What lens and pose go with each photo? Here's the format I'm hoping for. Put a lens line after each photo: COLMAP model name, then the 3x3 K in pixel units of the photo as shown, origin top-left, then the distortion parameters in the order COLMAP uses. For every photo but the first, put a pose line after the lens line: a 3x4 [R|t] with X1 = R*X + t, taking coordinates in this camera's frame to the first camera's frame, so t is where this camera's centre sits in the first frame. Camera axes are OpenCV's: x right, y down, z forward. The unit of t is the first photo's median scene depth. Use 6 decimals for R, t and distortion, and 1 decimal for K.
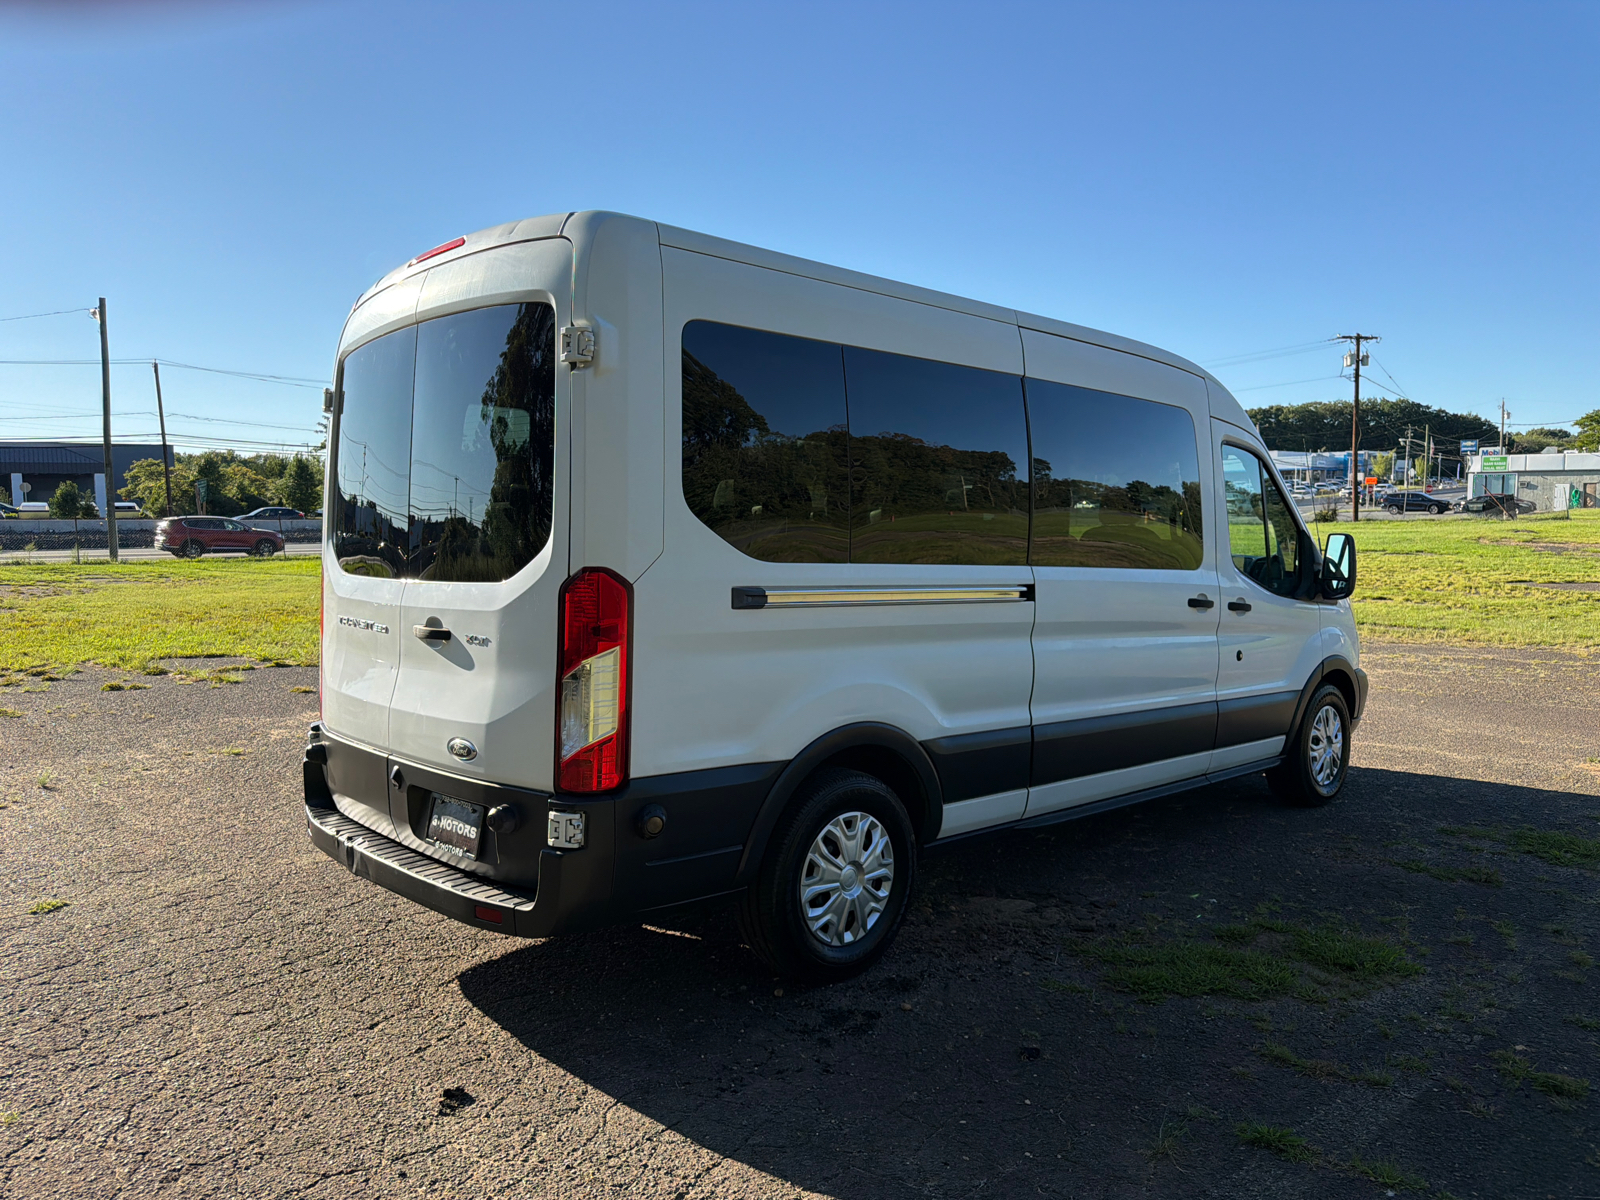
lens RADIAL K [[1146.2, 0, 800.0], [0, 1146.2, 600.0], [0, 0, 1]] dist [0.076205, -0.091580]
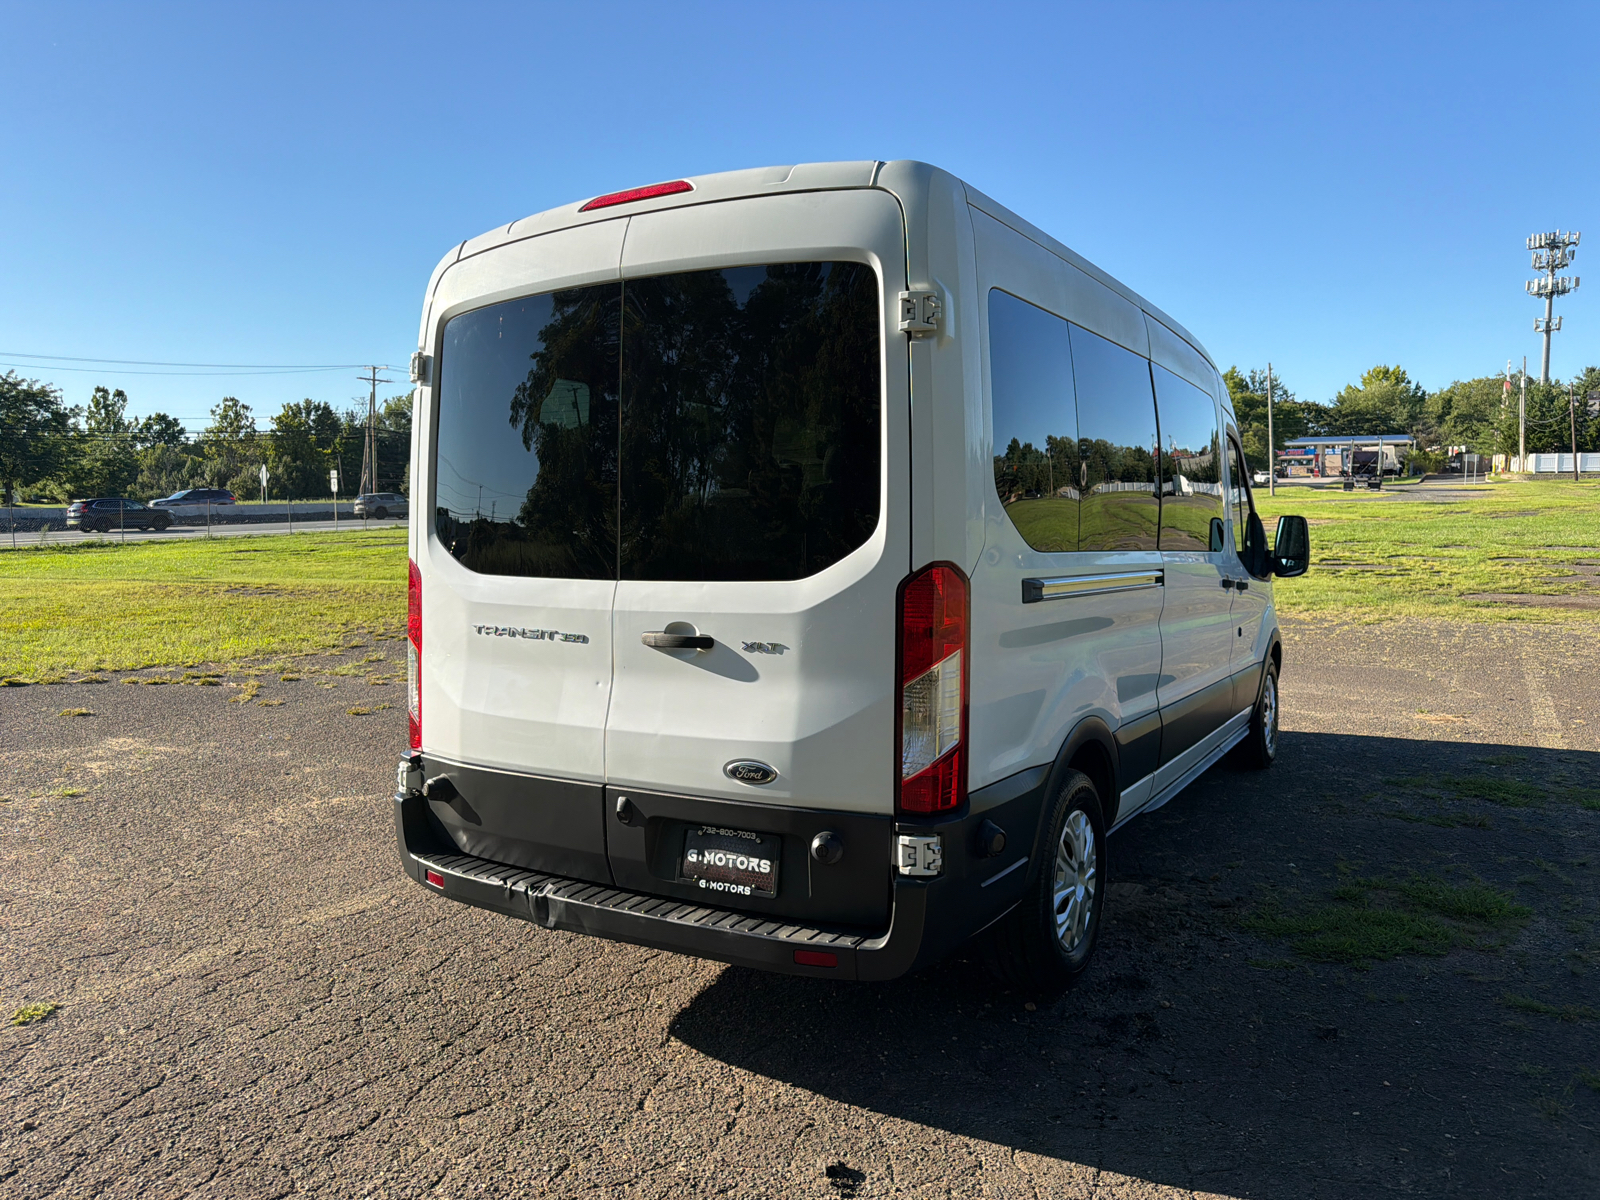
lens RADIAL K [[1146.2, 0, 800.0], [0, 1146.2, 600.0], [0, 0, 1]] dist [0.076205, -0.091580]
pose [[0.962597, -0.028981, 0.269383, -0.439173], [0.025444, 0.999538, 0.016613, -0.013397], [-0.269740, -0.009137, 0.962890, 0.137936]]
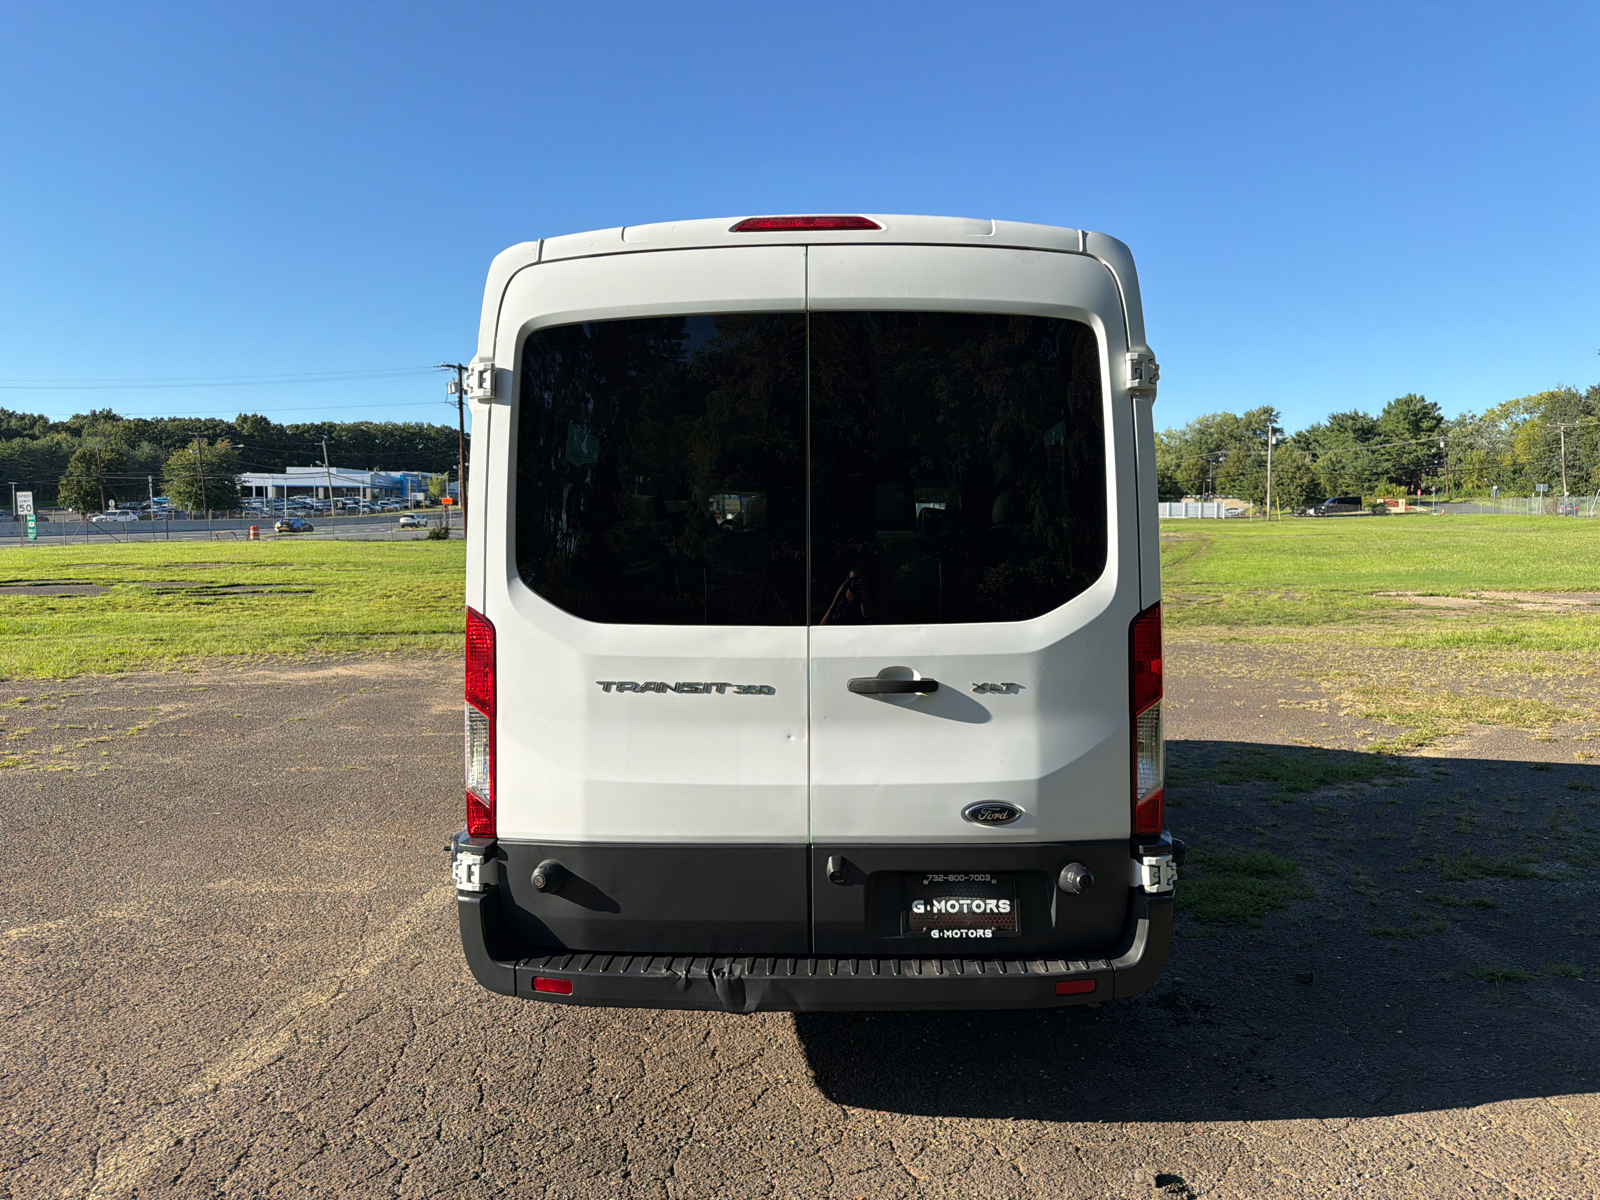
lens RADIAL K [[1146.2, 0, 800.0], [0, 1146.2, 600.0], [0, 0, 1]] dist [0.076205, -0.091580]
pose [[0.706942, -0.033923, 0.706457, -0.910430], [0.043524, 0.999043, 0.004419, -0.039197], [-0.705931, 0.027624, 0.707742, 0.431804]]
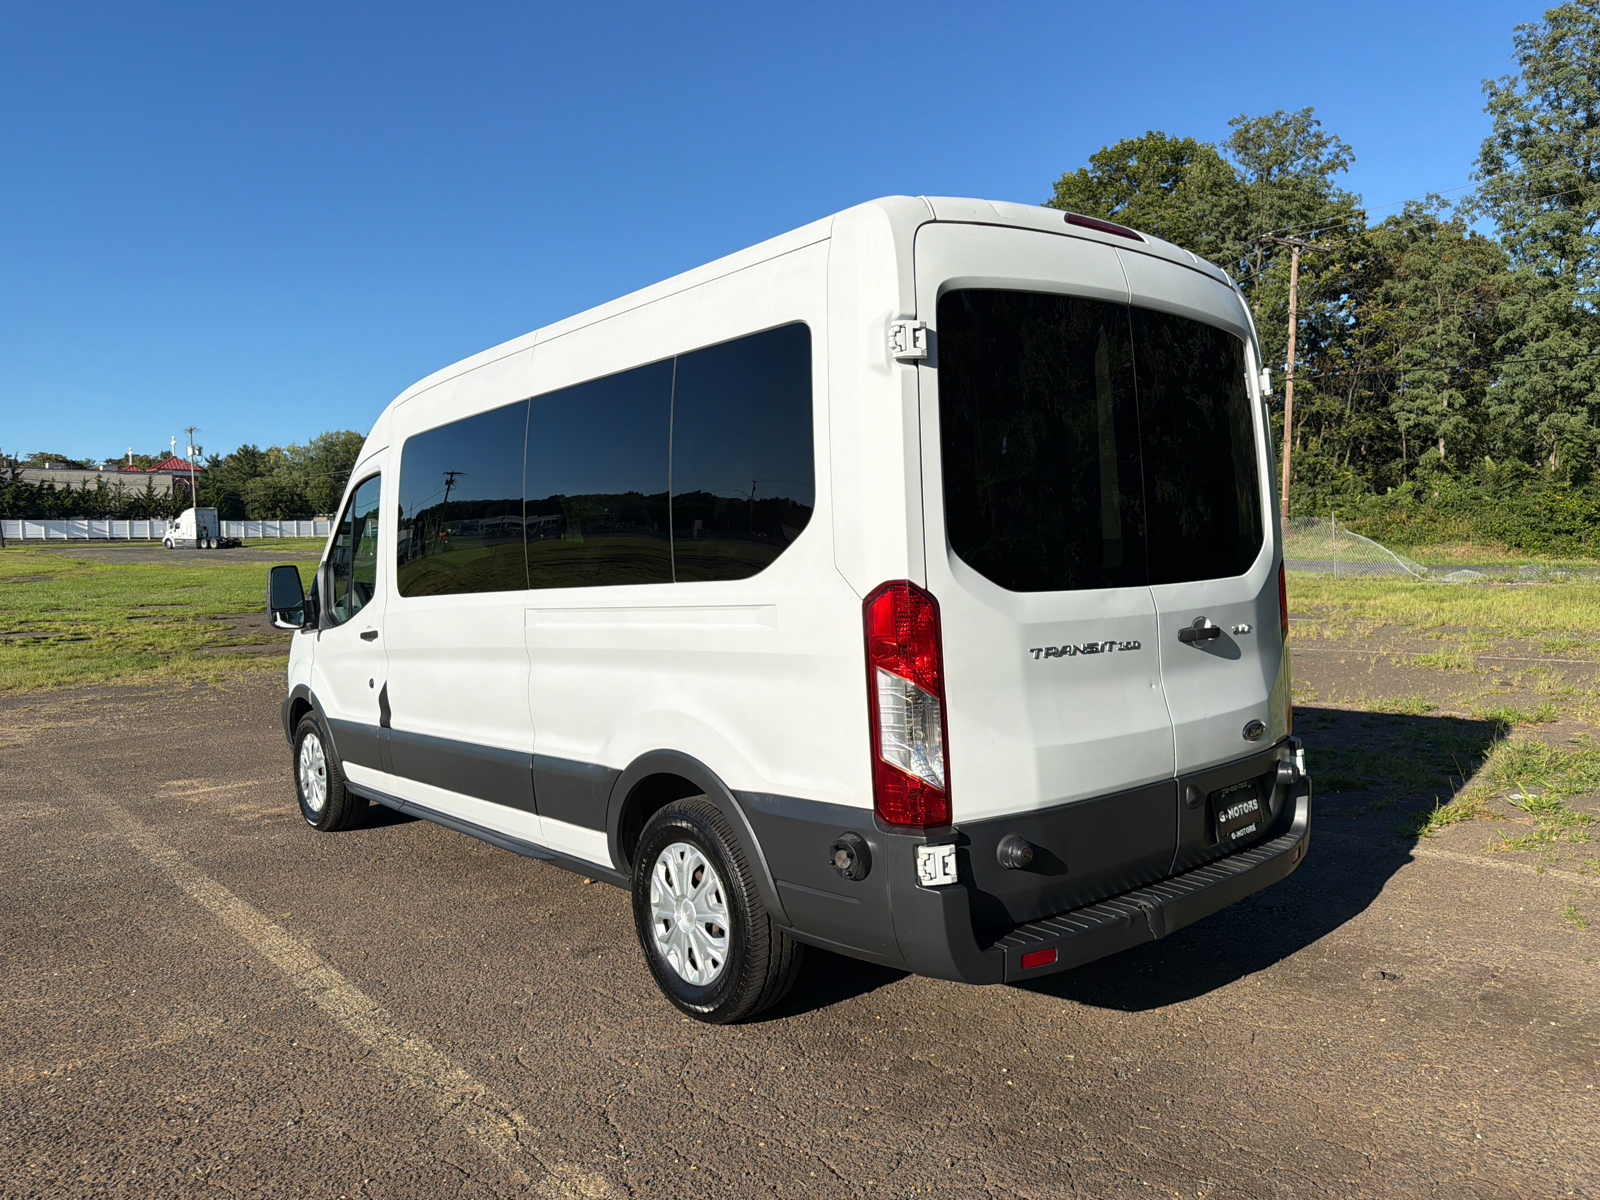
lens RADIAL K [[1146.2, 0, 800.0], [0, 1146.2, 600.0], [0, 0, 1]] dist [0.076205, -0.091580]
pose [[0.058522, -0.042287, 0.997390, -1.261247], [0.086916, 0.995524, 0.037108, -0.063650], [-0.994495, 0.084517, 0.061936, 1.214168]]
